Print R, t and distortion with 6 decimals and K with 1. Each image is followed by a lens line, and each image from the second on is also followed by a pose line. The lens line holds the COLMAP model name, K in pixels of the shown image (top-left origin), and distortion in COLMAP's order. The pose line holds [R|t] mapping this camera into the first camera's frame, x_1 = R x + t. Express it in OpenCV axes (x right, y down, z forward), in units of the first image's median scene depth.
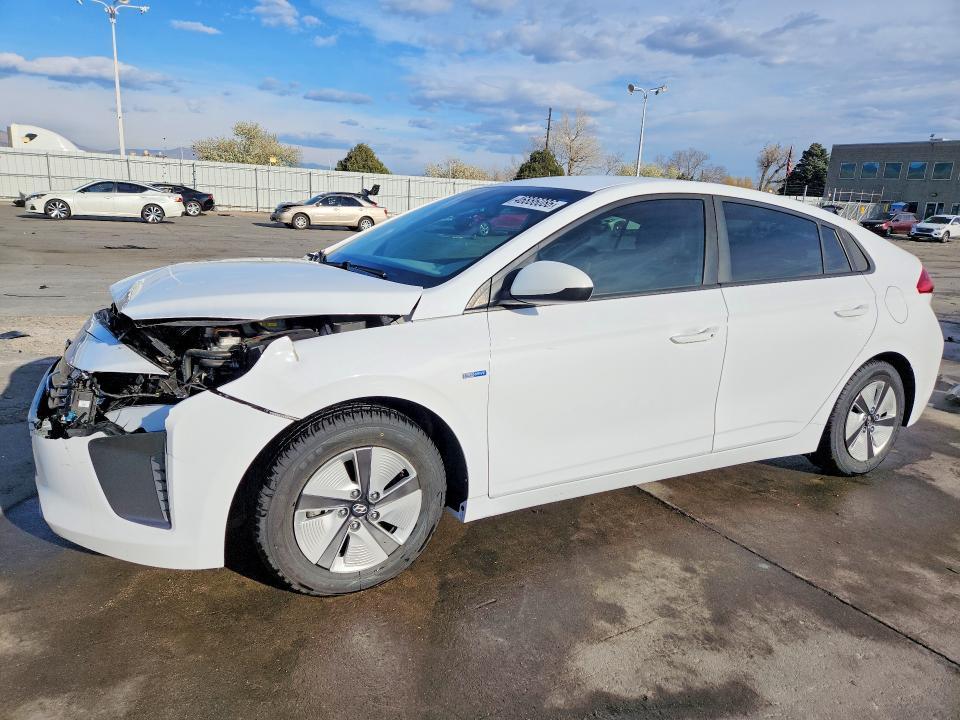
lens RADIAL K [[750.3, 0, 466.7], [0, 750.3, 359.1], [0, 0, 1]] dist [0.096590, -0.112632]
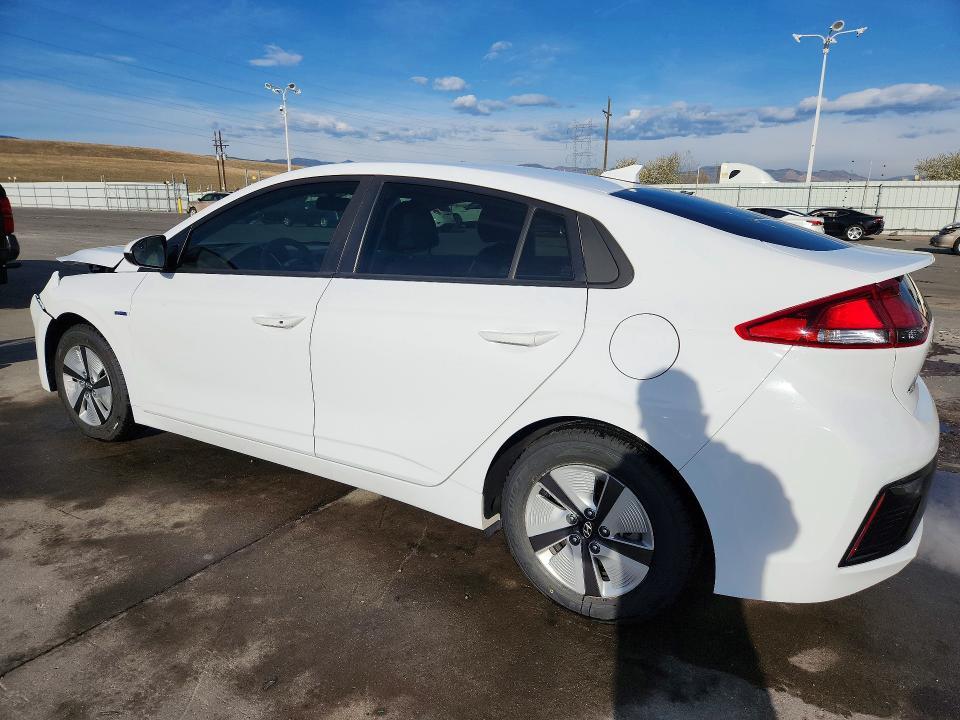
lens RADIAL K [[750.3, 0, 466.7], [0, 750.3, 359.1], [0, 0, 1]] dist [0.096590, -0.112632]
pose [[0.384217, 0.139328, -0.912669, 0.809950], [-0.185494, 0.980039, 0.071523, -0.060835], [0.904417, 0.141814, 0.402392, 0.522622]]
